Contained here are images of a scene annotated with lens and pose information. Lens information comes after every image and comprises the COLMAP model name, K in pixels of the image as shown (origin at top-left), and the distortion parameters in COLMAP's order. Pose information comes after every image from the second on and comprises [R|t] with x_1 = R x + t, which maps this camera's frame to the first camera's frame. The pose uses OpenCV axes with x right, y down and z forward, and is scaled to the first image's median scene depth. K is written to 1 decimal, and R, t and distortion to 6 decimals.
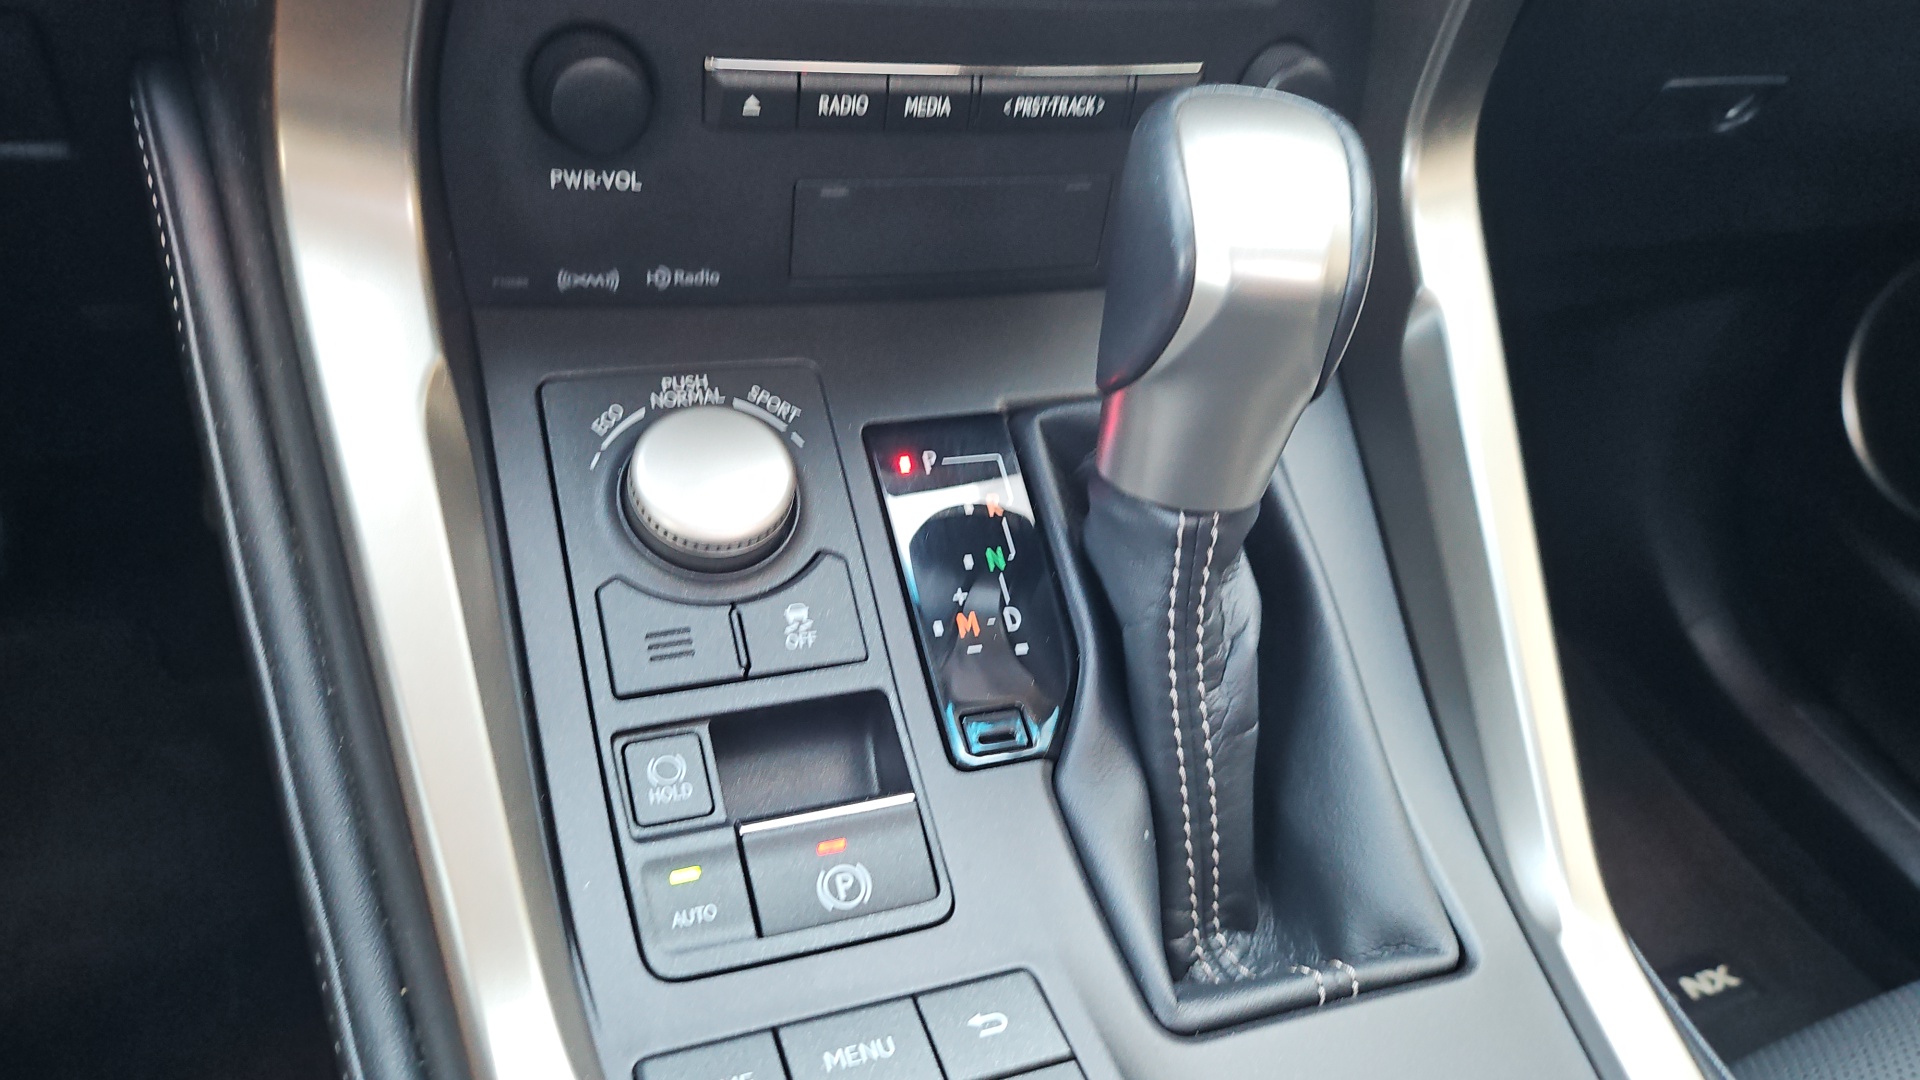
lens RADIAL K [[1352.9, 0, 984.9], [0, 1352.9, 533.9], [0, 0, 1]] dist [0.061393, -0.065117]
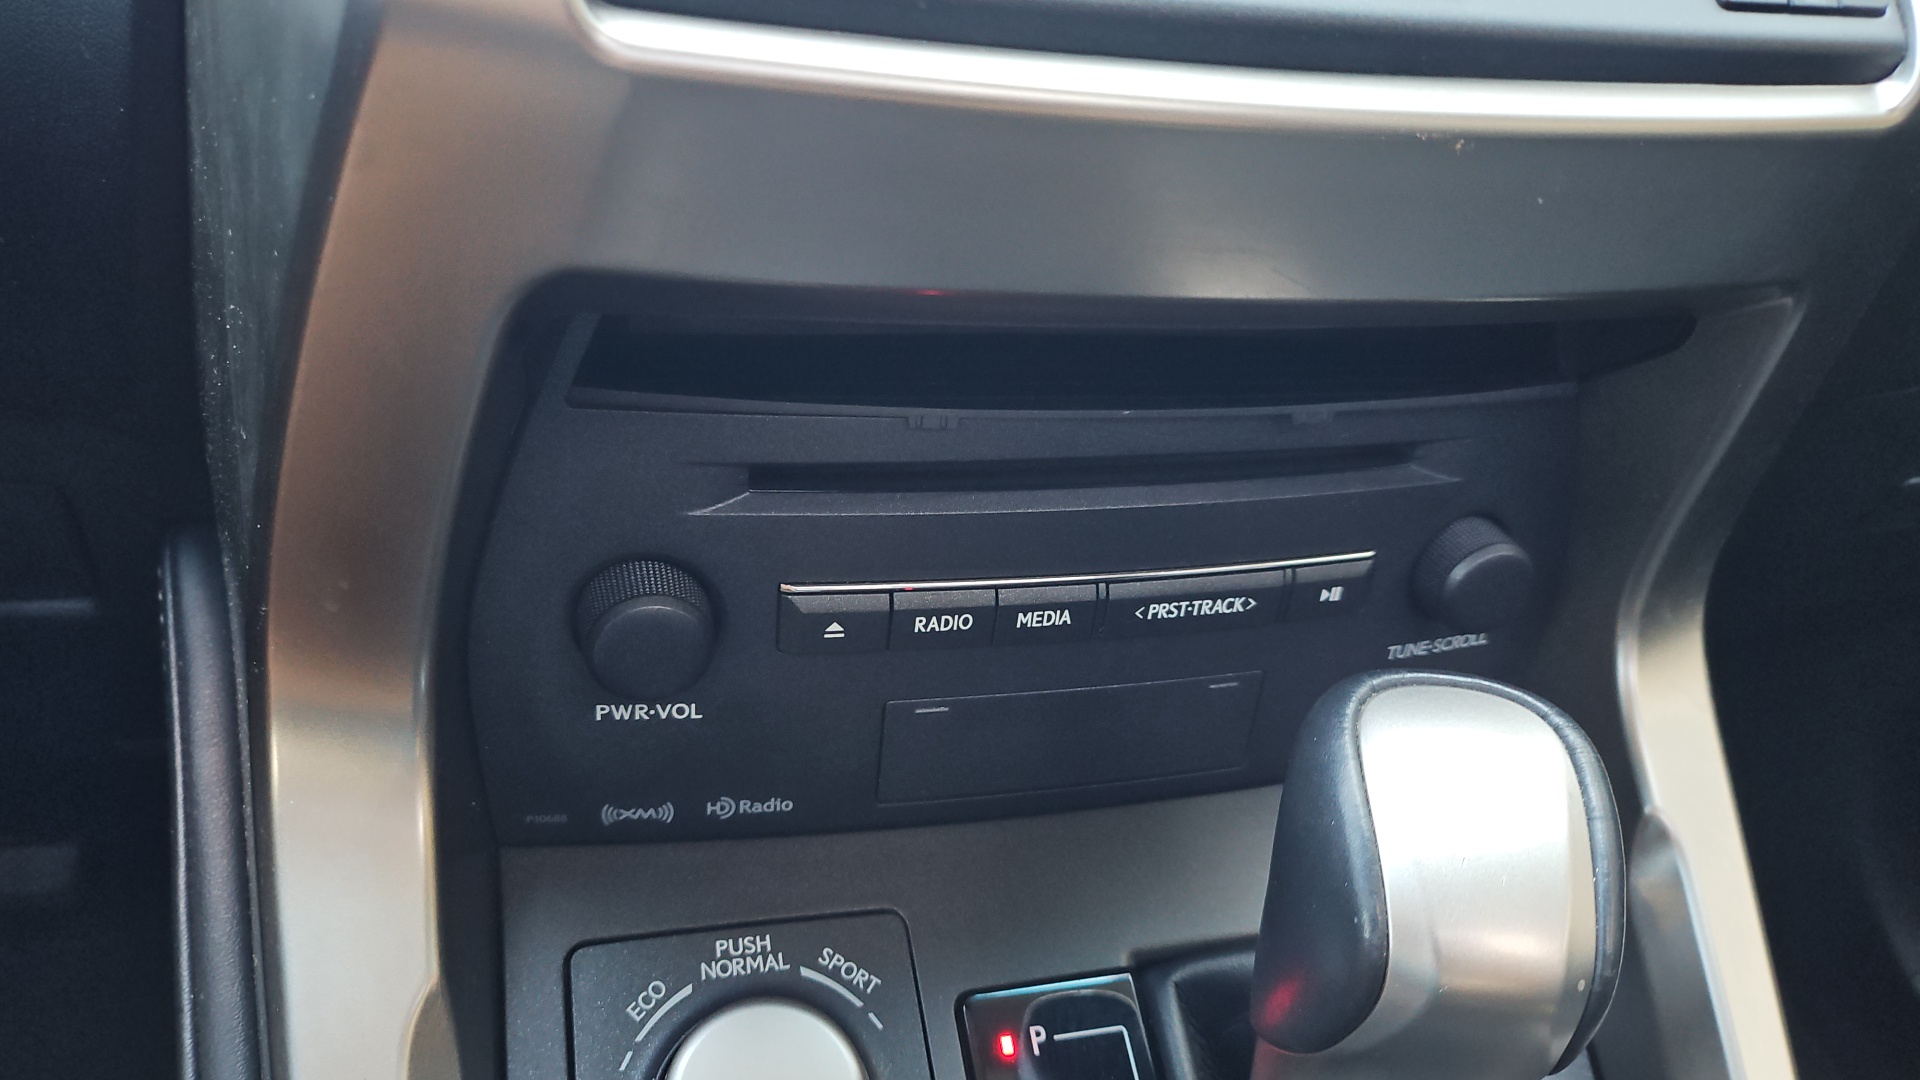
lens RADIAL K [[1345.6, 0, 1023.8], [0, 1345.6, 540.9], [0, 0, 1]] dist [0.055293, -0.068474]
pose [[0.997531, 0.014505, -0.068713, 0.002158], [-0.022129, 0.993516, -0.111521, -0.284034], [0.066650, 0.112767, 0.991384, 0.178748]]
